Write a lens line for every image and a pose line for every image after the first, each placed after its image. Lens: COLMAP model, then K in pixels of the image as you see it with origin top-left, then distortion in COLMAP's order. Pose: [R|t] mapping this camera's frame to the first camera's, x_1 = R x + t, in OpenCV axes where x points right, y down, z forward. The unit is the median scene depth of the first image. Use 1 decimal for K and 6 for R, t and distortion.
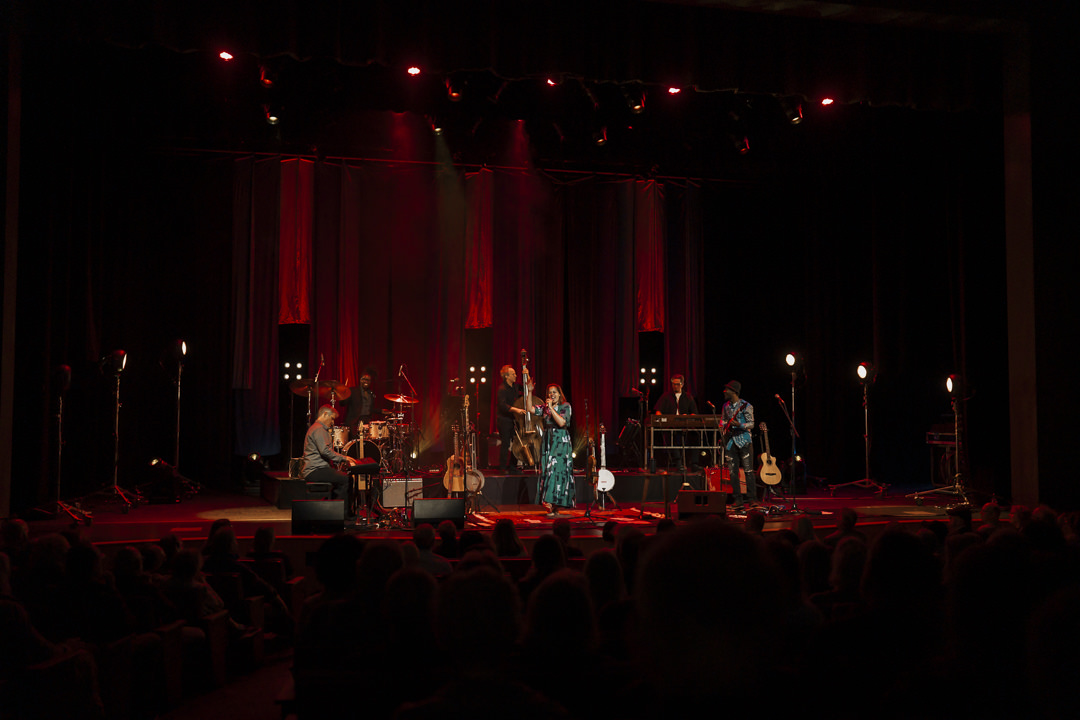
lens RADIAL K [[1089.8, 0, 540.0], [0, 1089.8, 360.0], [0, 0, 1]] dist [-0.008608, 0.005093]
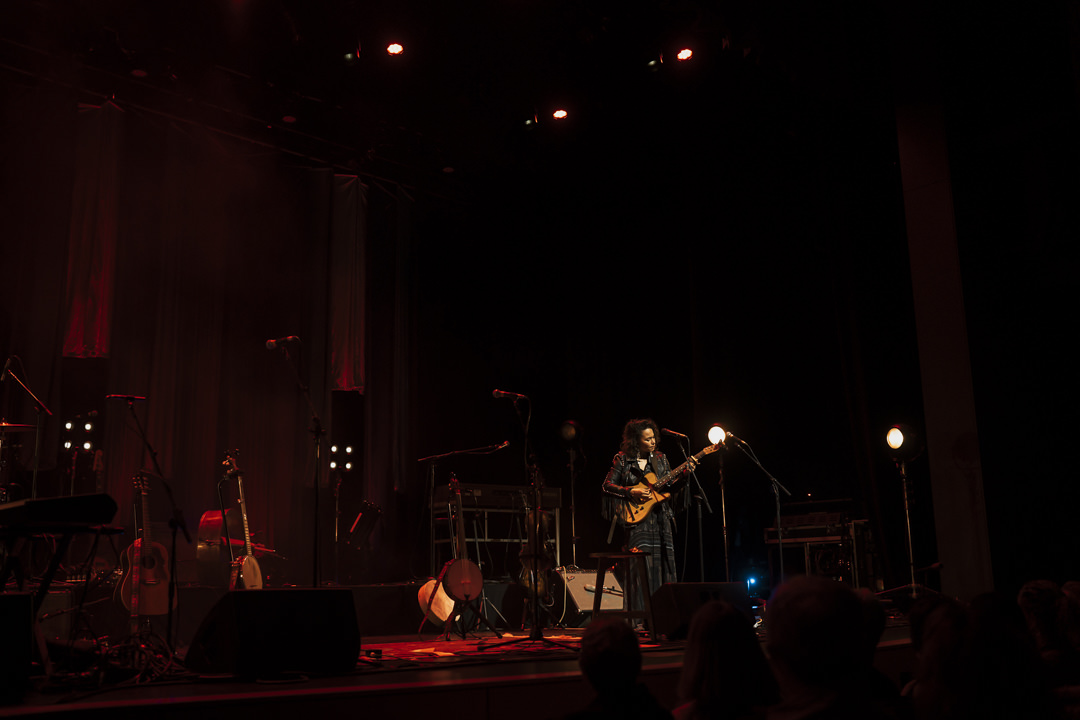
lens RADIAL K [[1089.8, 0, 540.0], [0, 1089.8, 360.0], [0, 0, 1]] dist [-0.008608, 0.005093]
pose [[0.872301, 0.083990, 0.481701, -0.123827], [-0.004669, 0.986523, -0.163558, 0.066383], [-0.488946, 0.140423, 0.860937, 0.376289]]
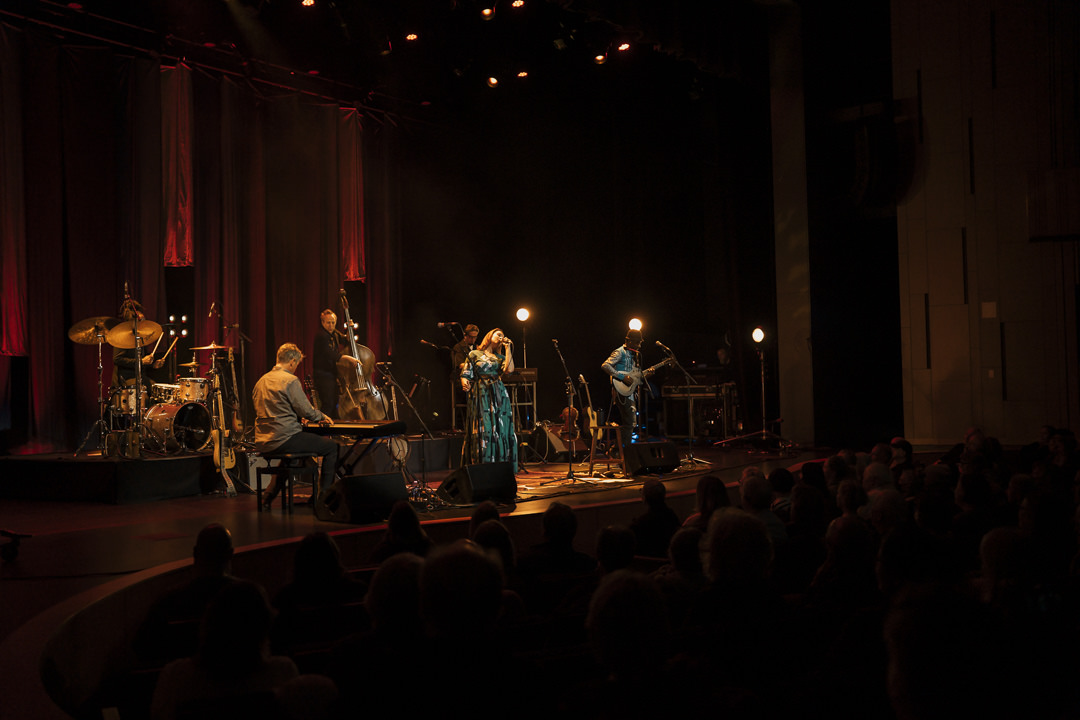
lens RADIAL K [[1089.8, 0, 540.0], [0, 1089.8, 360.0], [0, 0, 1]] dist [-0.008608, 0.005093]
pose [[0.797623, -0.000501, 0.603156, -0.319979], [-0.008592, 0.999889, 0.012193, 0.026352], [-0.603095, -0.014907, 0.797530, 0.215870]]
